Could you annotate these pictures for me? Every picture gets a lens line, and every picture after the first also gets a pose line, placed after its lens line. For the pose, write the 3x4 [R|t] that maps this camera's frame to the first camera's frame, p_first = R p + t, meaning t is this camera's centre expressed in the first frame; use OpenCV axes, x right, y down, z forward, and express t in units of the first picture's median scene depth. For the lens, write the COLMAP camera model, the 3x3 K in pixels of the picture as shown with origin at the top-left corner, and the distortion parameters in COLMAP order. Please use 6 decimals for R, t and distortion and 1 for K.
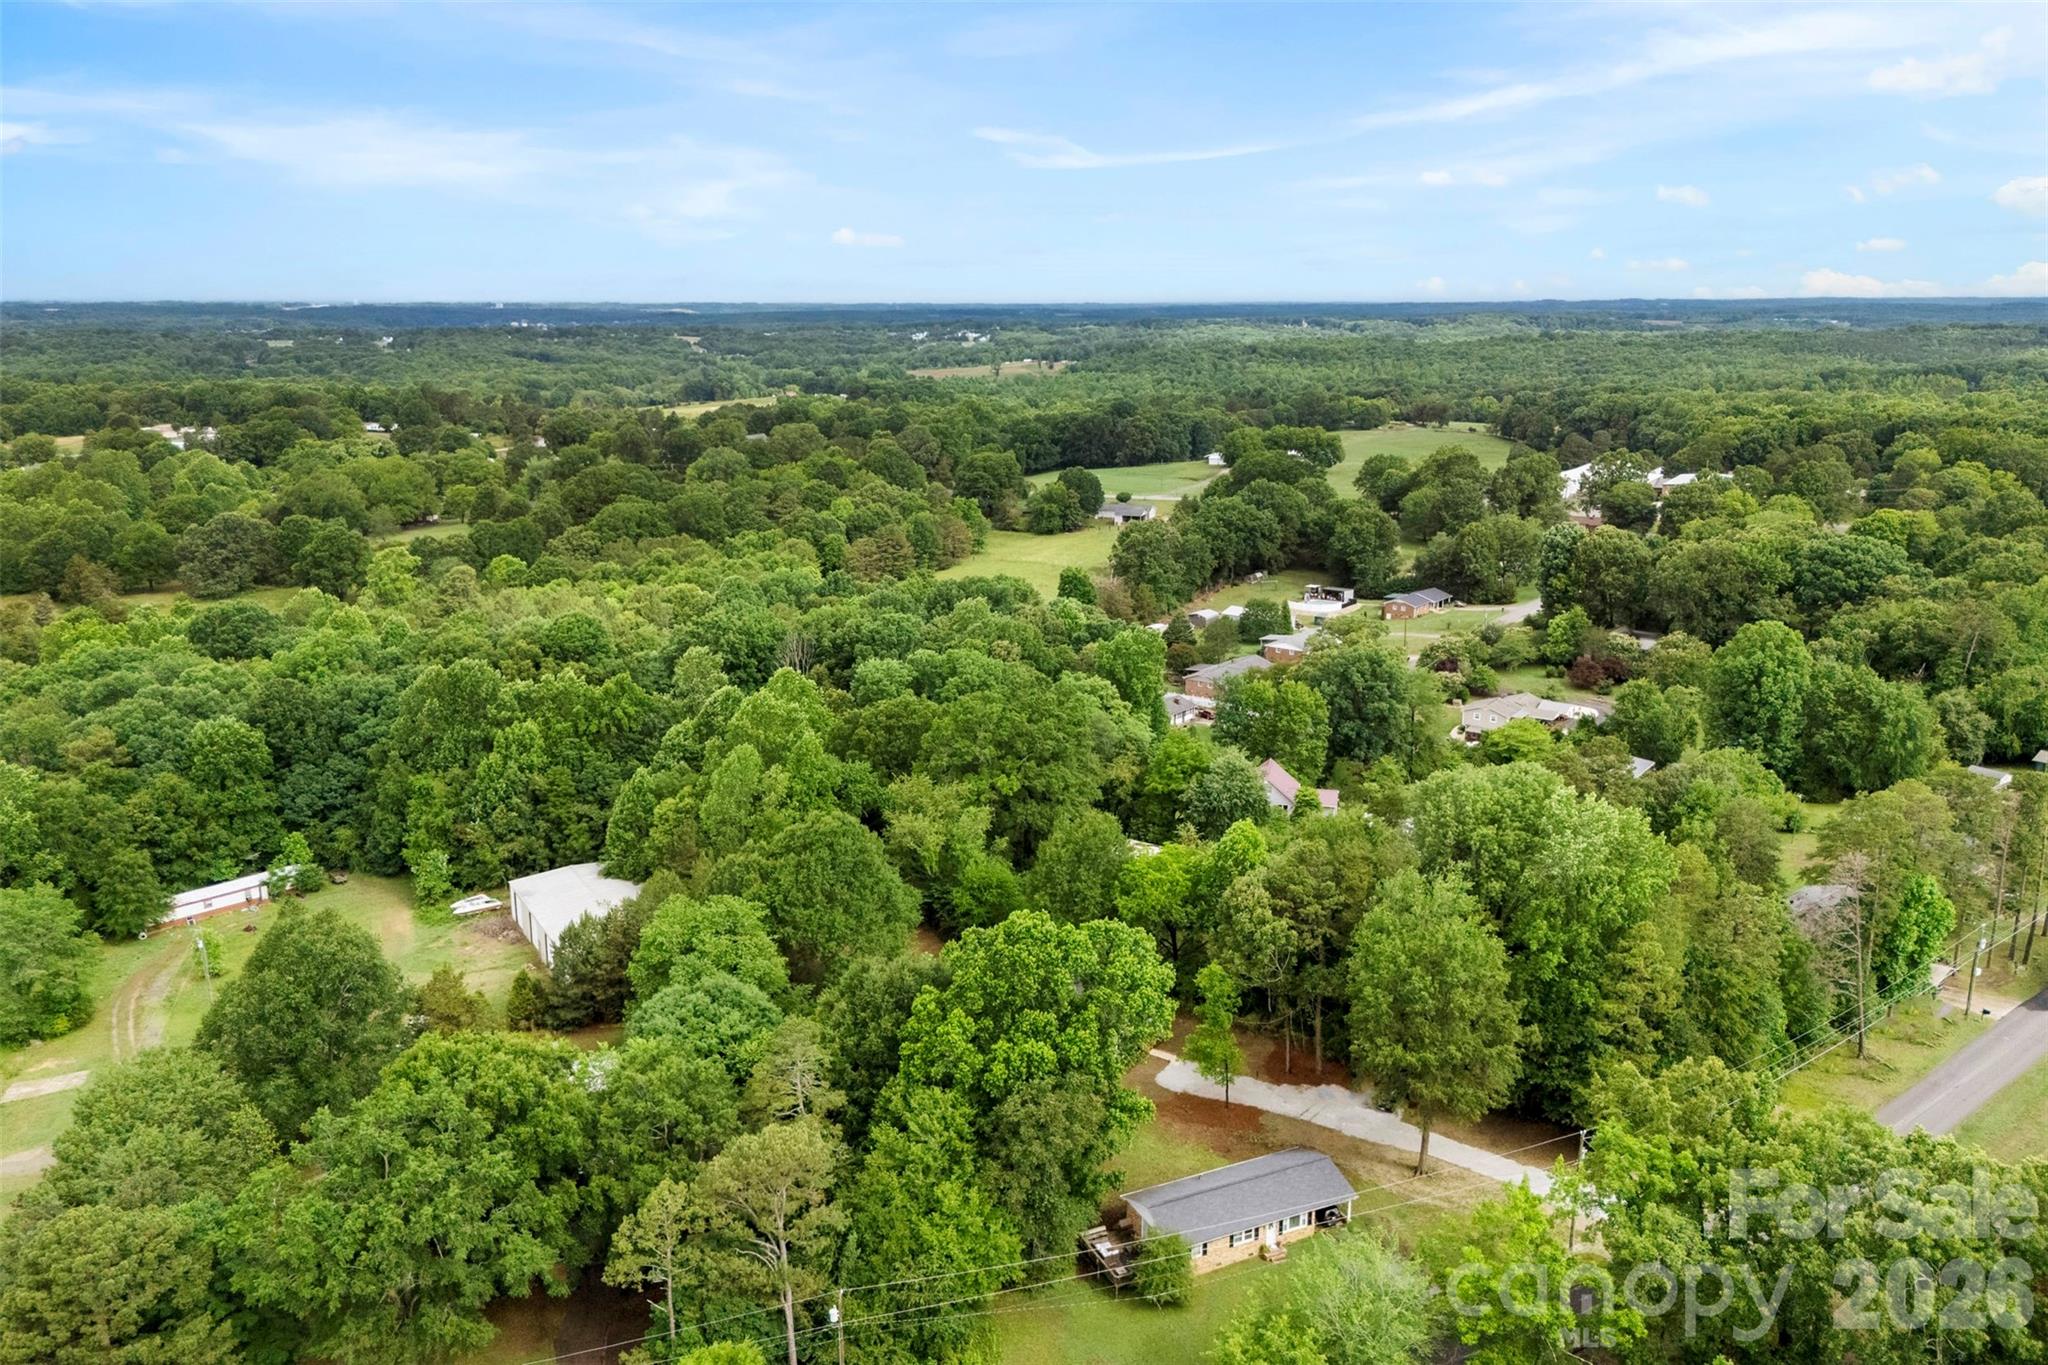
lens RADIAL K [[1492.4, 0, 1022.1], [0, 1492.4, 681.3], [0, 0, 1]] dist [0.004069, -0.003353]
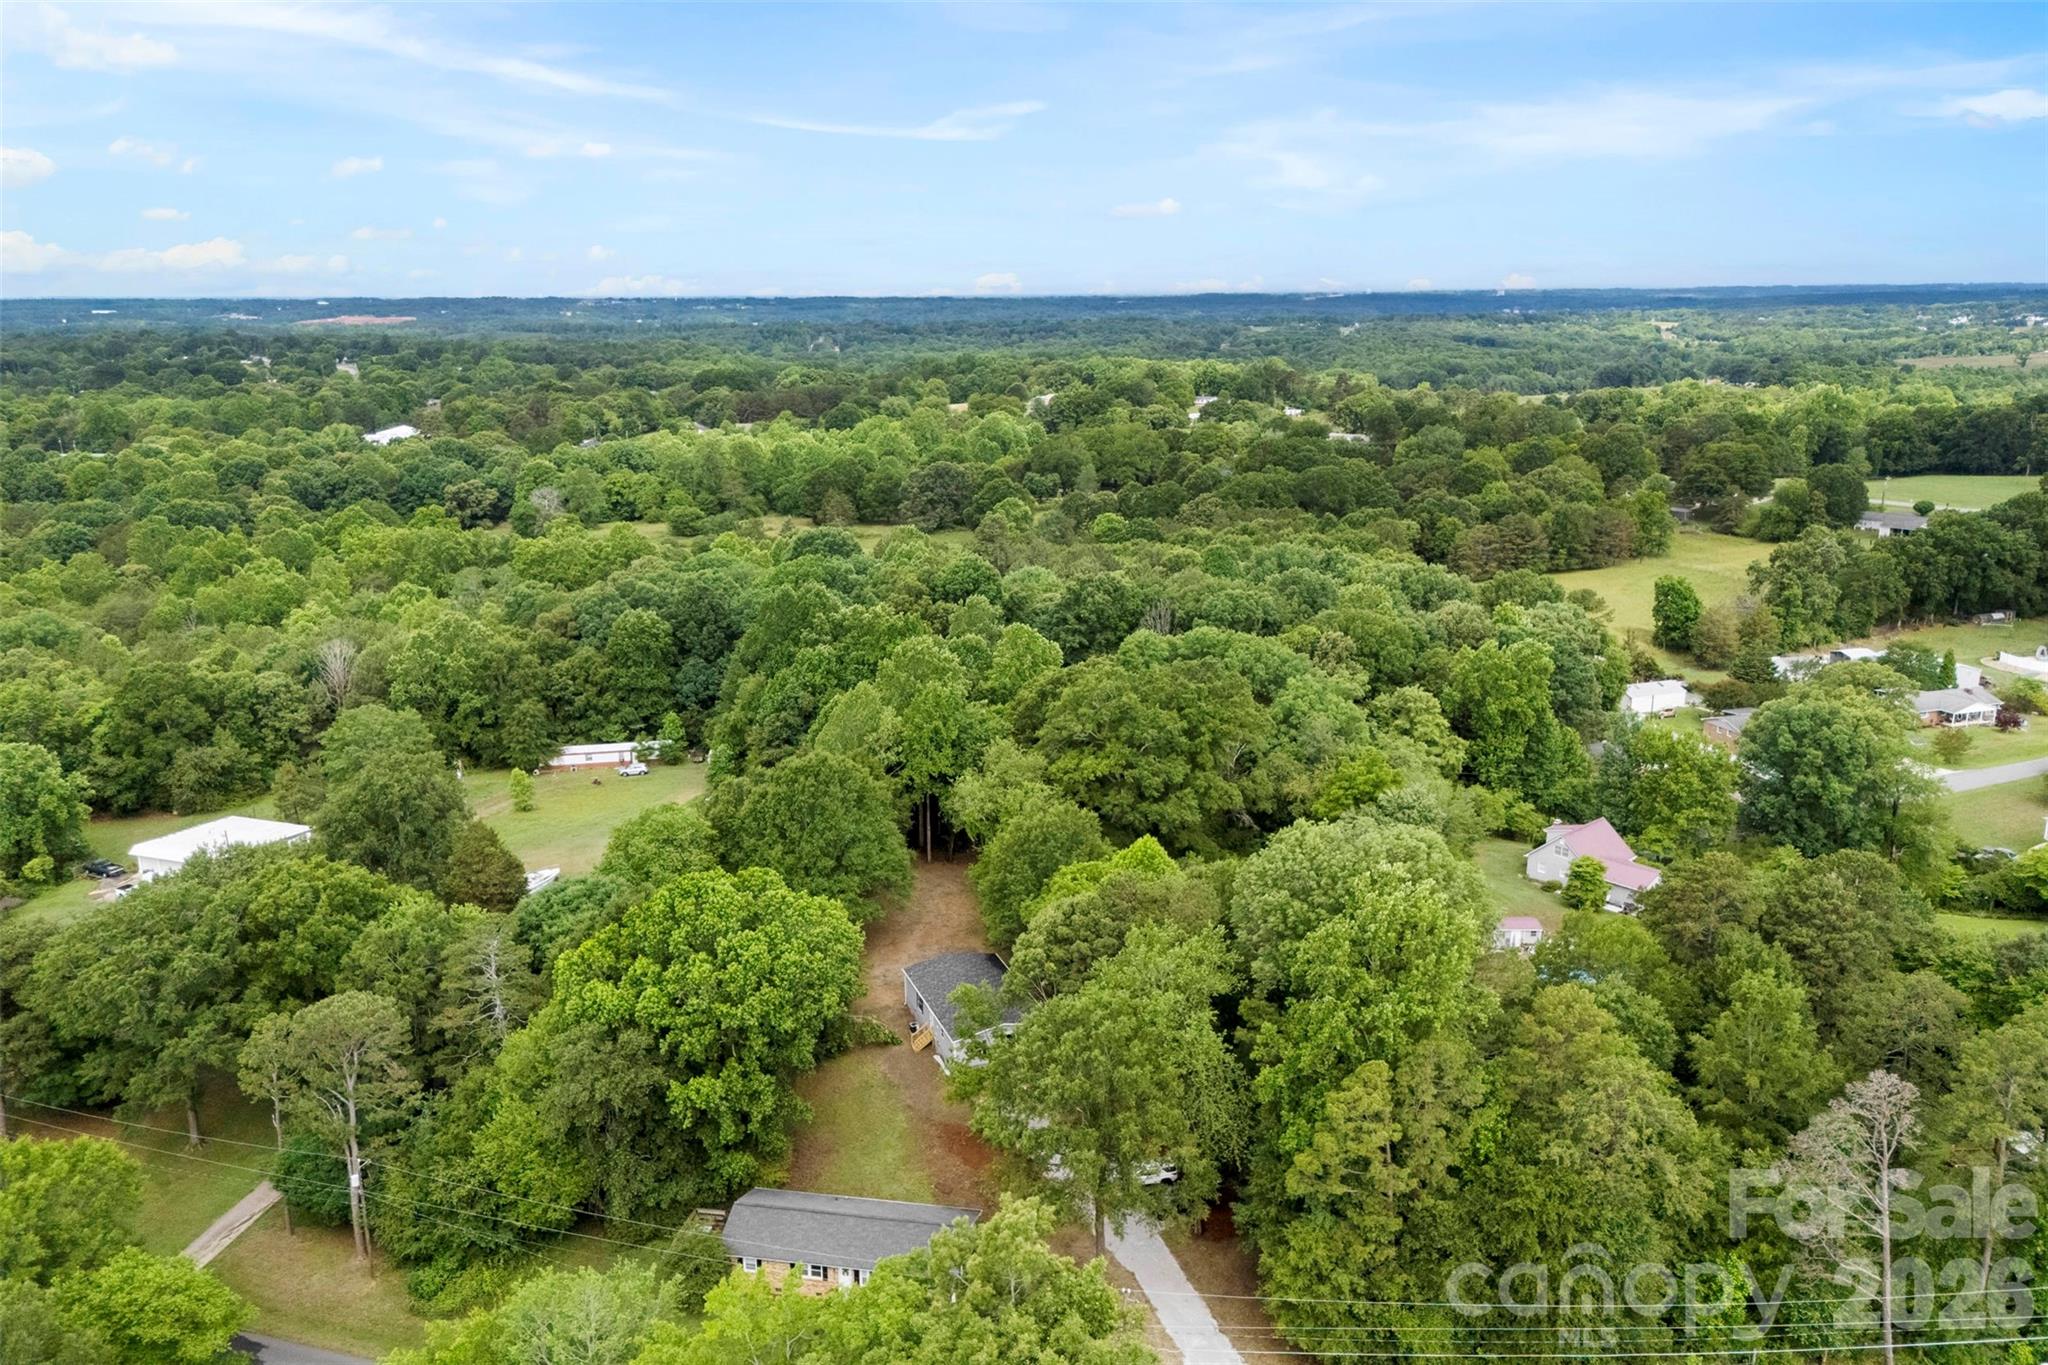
lens RADIAL K [[1492.4, 0, 1022.3], [0, 1492.4, 685.0], [0, 0, 1]] dist [0.004069, -0.003353]
pose [[0.813687, 0.141825, -0.563736, 0.405649], [-0.134384, 0.989405, 0.054948, -0.022997], [0.565556, 0.031047, 0.824125, 0.187378]]
